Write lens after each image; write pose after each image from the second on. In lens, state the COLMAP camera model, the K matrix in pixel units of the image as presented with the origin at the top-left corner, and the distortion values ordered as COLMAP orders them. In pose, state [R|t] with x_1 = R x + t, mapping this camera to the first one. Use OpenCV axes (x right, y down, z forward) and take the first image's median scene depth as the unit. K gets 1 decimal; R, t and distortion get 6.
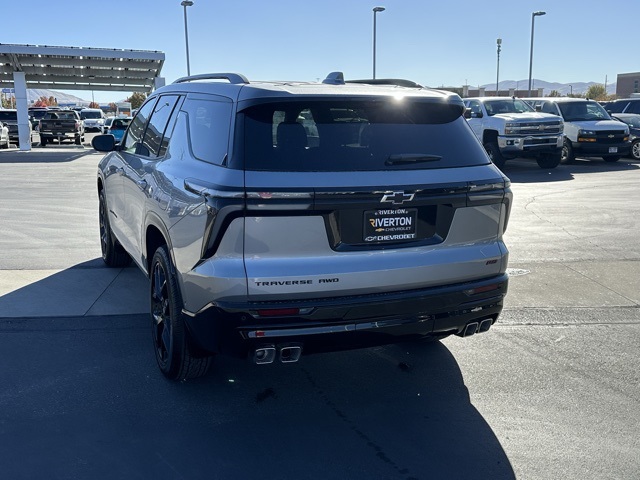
lens RADIAL K [[667.2, 0, 314.1], [0, 667.2, 234.8], [0, 0, 1]] dist [0.068881, 0.000000]
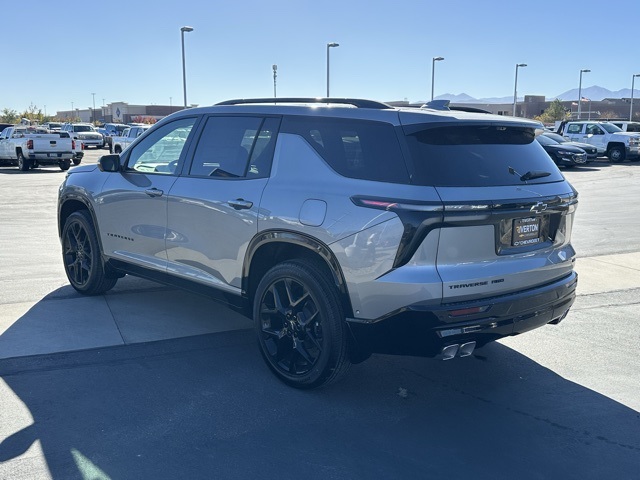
lens RADIAL K [[667.2, 0, 323.7], [0, 667.2, 241.2], [0, 0, 1]] dist [0.068881, 0.000000]
pose [[0.939525, -0.042612, 0.339818, -0.620396], [0.049656, 0.998694, -0.012056, -0.000776], [-0.338861, 0.028201, 0.940414, 0.013068]]
